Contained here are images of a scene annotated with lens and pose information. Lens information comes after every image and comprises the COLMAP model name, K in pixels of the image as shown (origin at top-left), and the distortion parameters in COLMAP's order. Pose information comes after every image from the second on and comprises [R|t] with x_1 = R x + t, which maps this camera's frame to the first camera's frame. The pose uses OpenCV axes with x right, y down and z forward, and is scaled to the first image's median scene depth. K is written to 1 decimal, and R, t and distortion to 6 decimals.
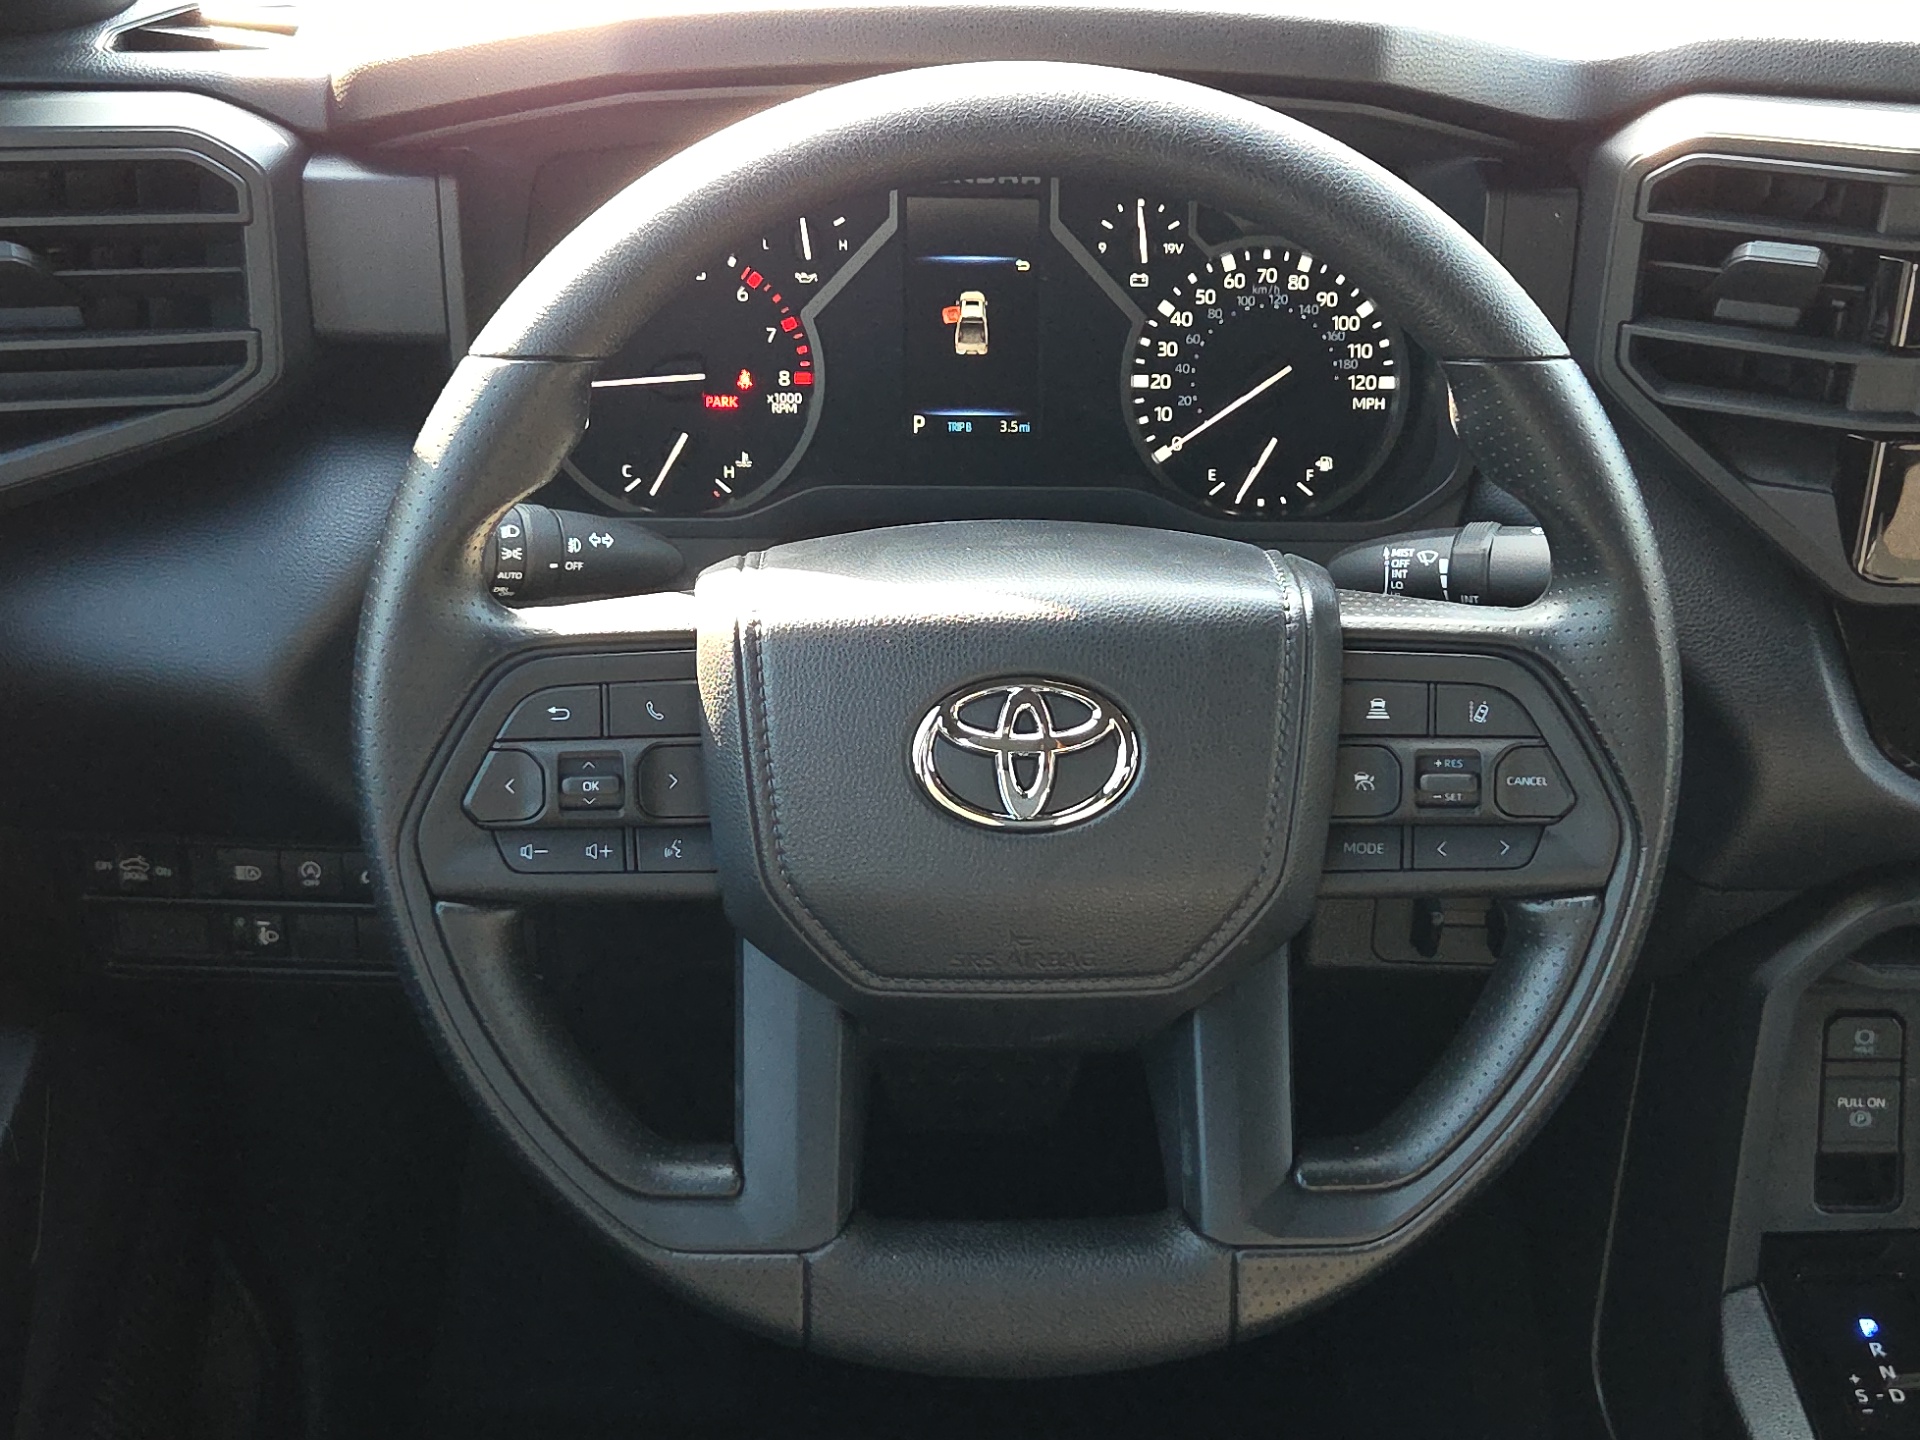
lens RADIAL K [[2720.1, 0, 963.3], [0, 2720.1, 702.8], [0, 0, 1]] dist [0.096327, 0.000000]
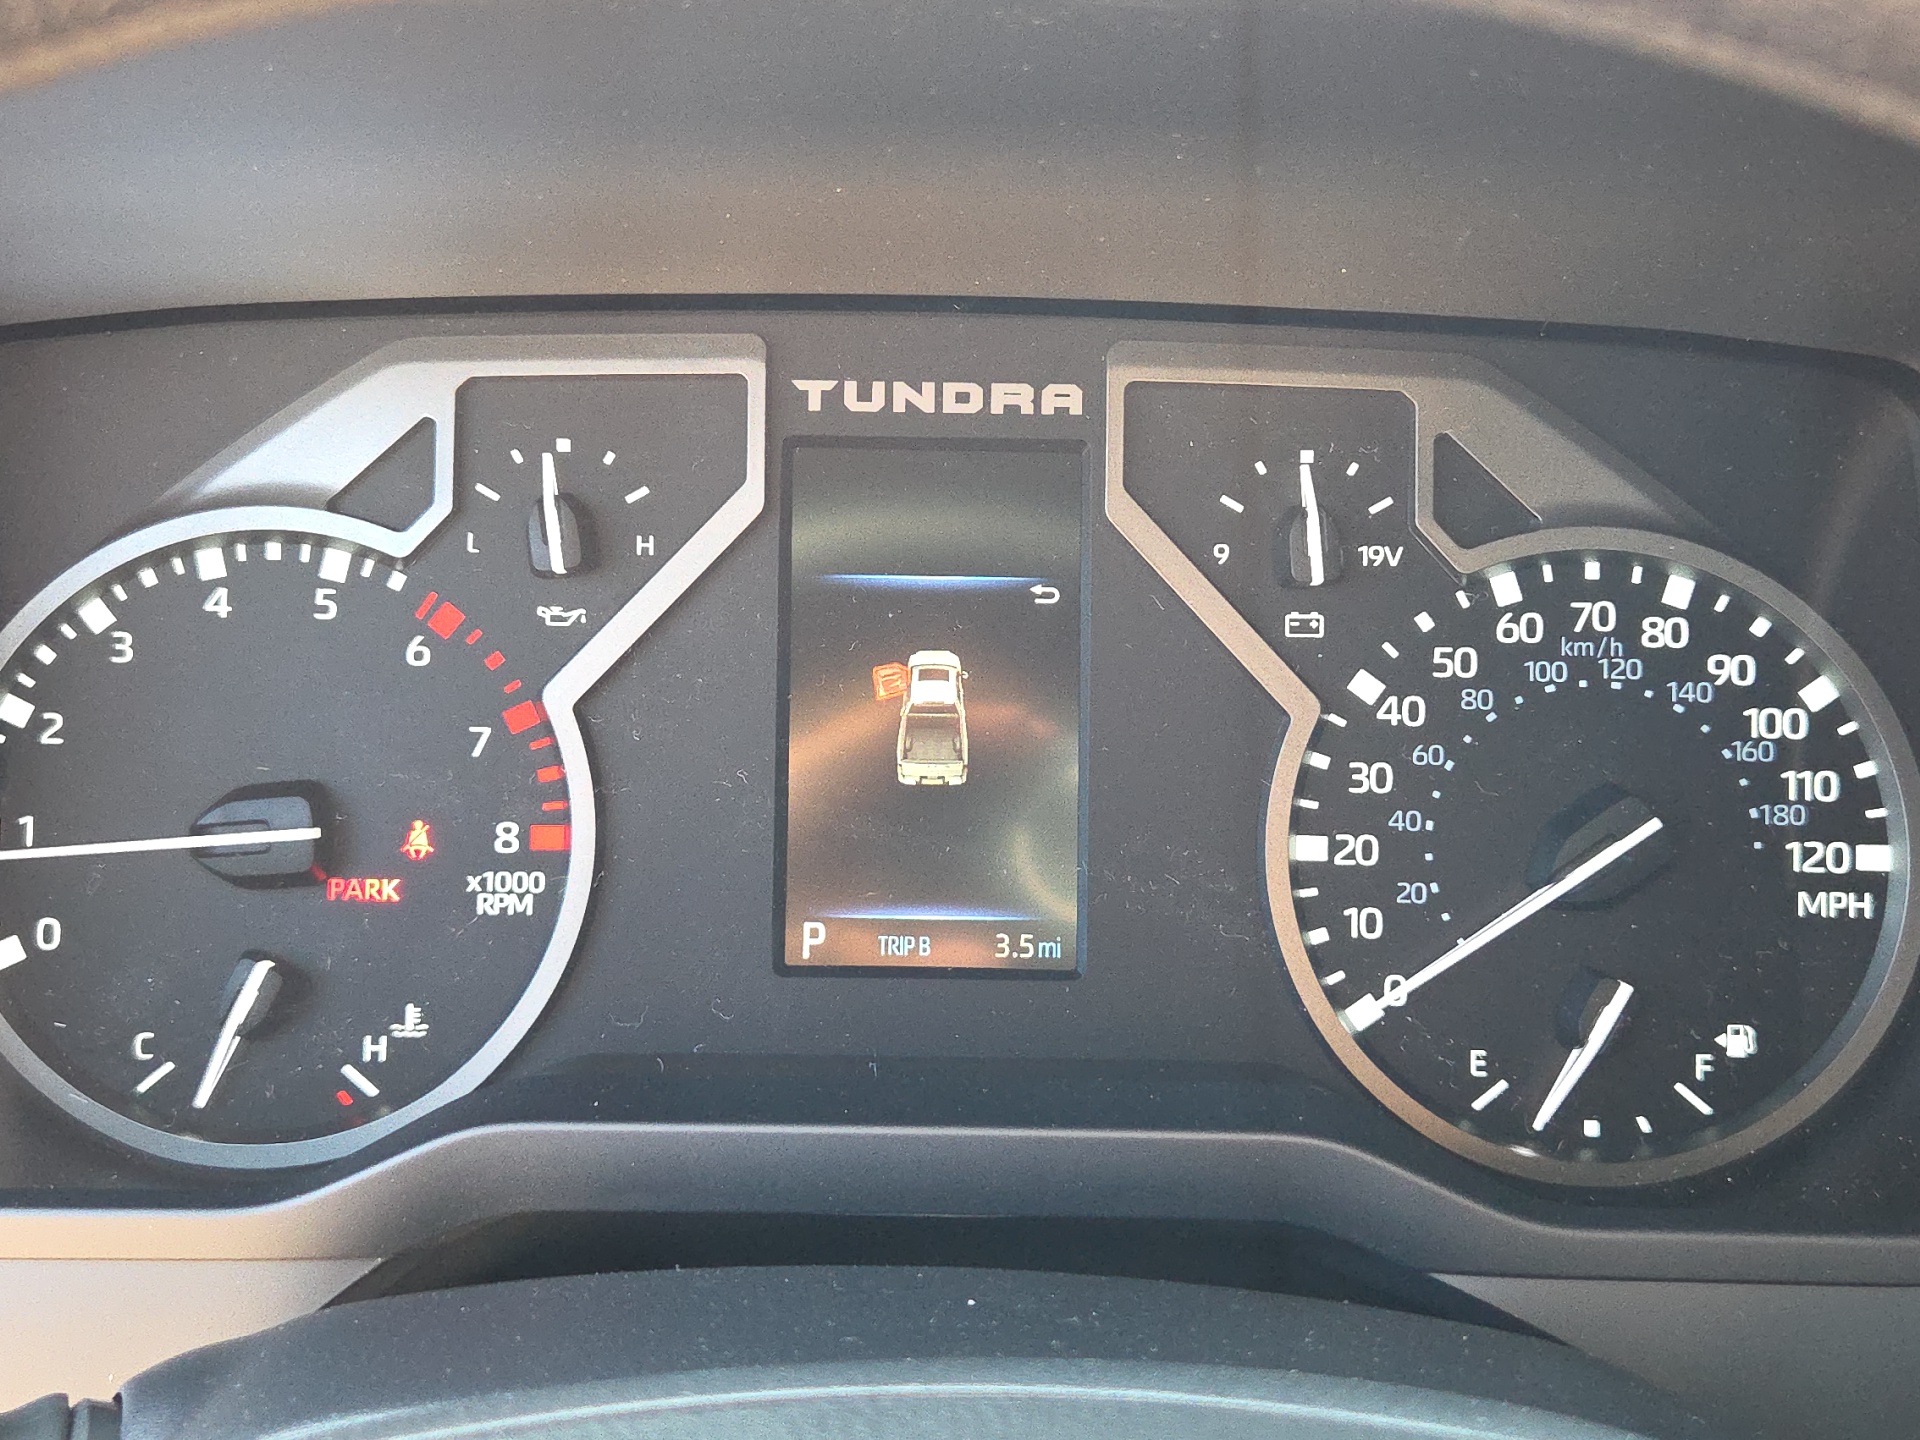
lens RADIAL K [[2129.6, 0, 967.5], [0, 2129.6, 711.1], [0, 0, 1]] dist [0.055112, 0.000000]
pose [[0.998873, 0.003799, -0.047311, 0.025947], [-0.011608, 0.986075, -0.165898, -0.082605], [0.046022, 0.166260, 0.985007, 0.657547]]
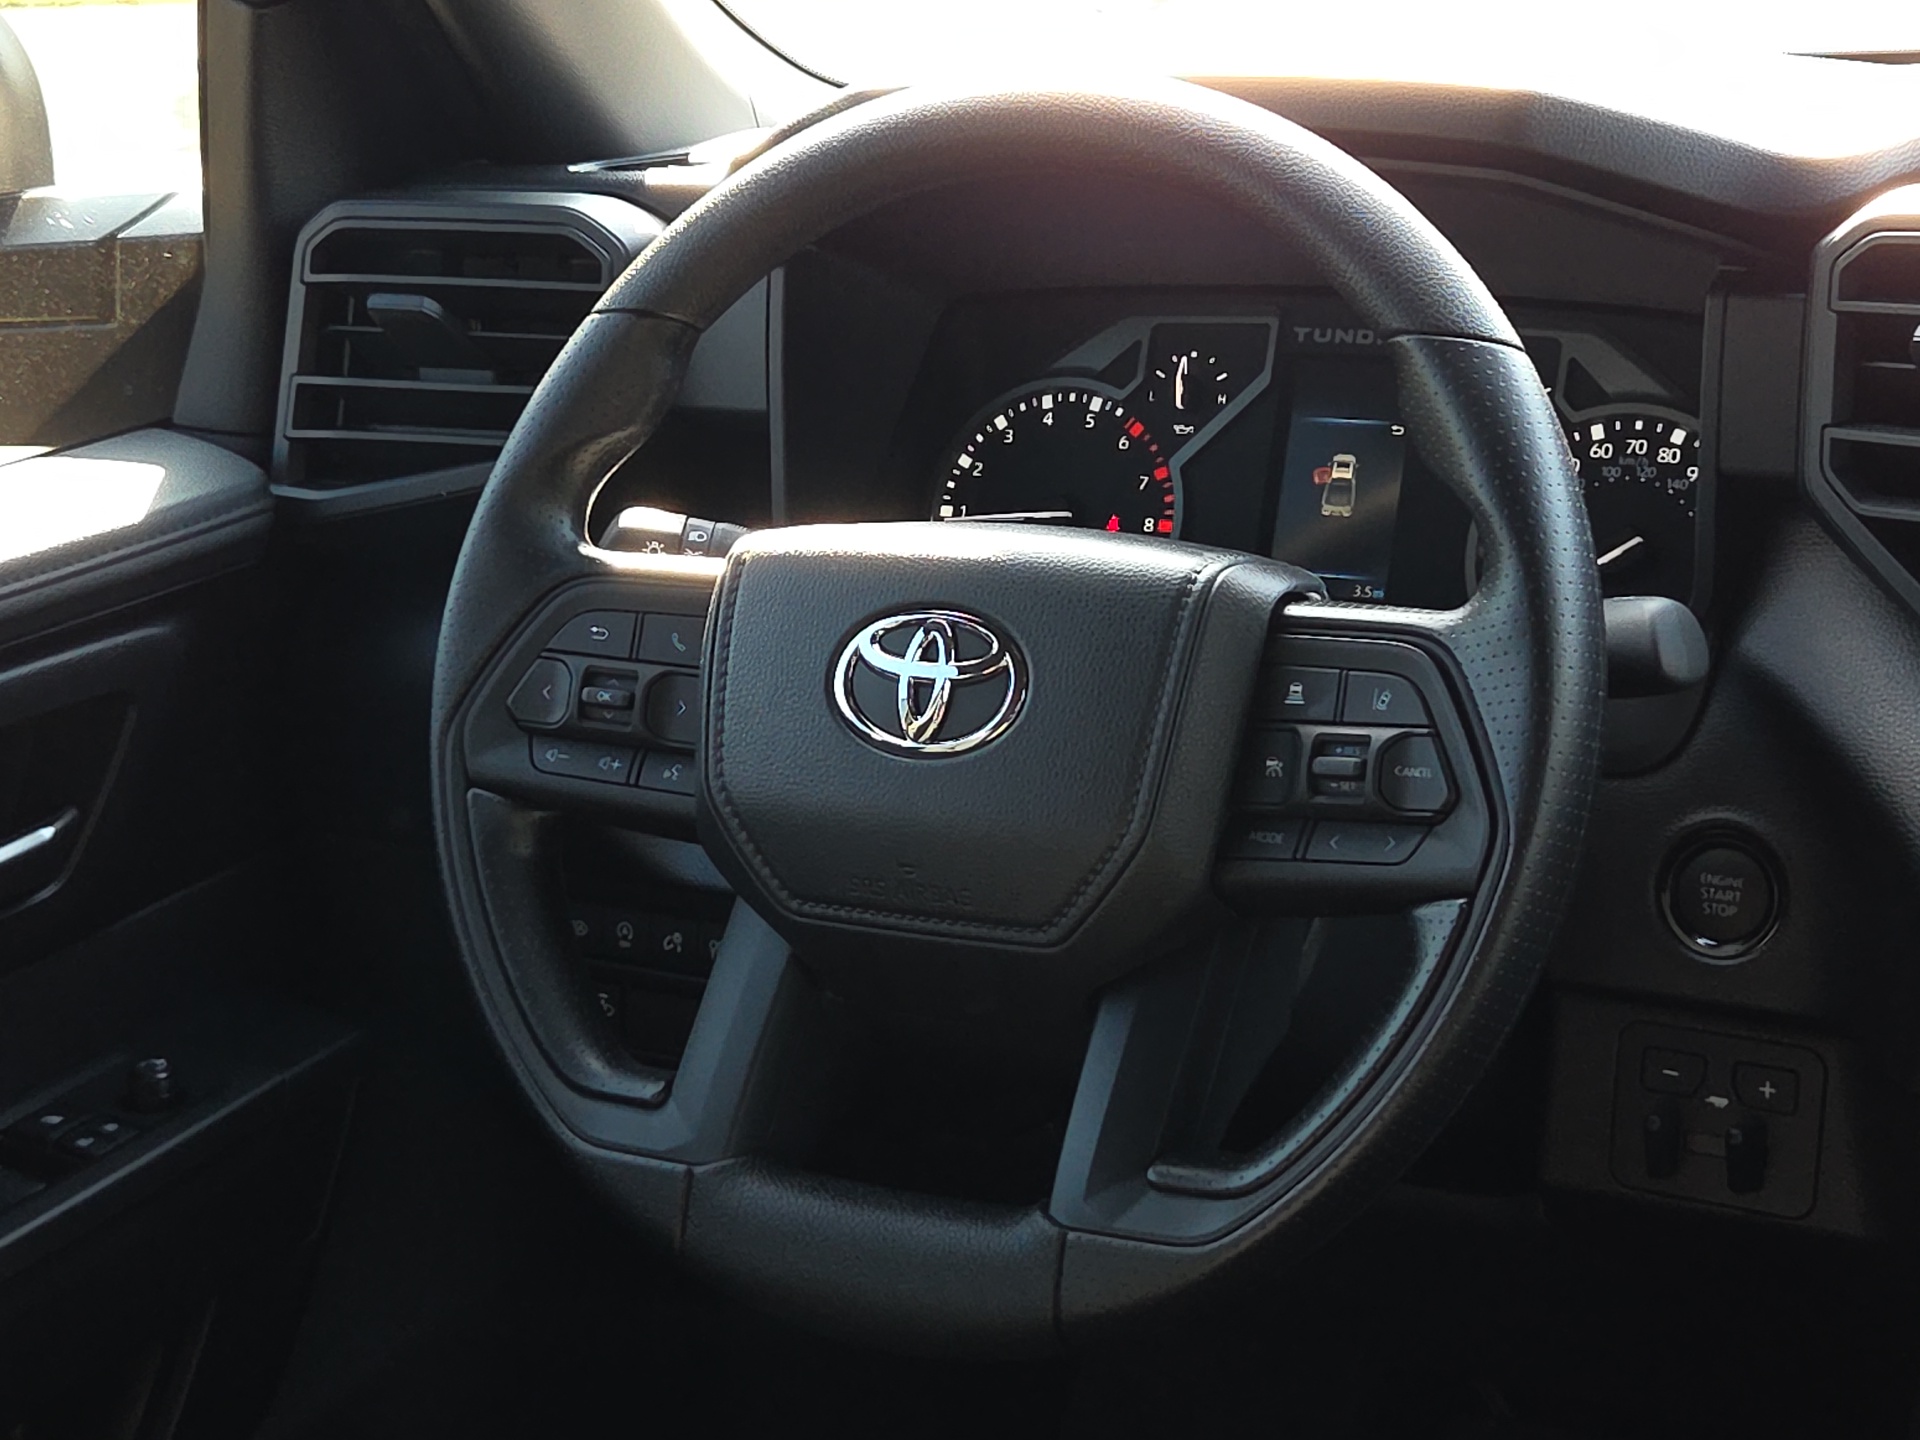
lens RADIAL K [[3412.5, 0, 974.6], [0, 3412.5, 703.9], [0, 0, 1]] dist [0.153844, 0.000000]
pose [[0.859062, 0.071961, -0.506788, 0.518827], [-0.205856, 0.955044, -0.213339, 0.223546], [0.468653, 0.287597, 0.835256, -0.055313]]
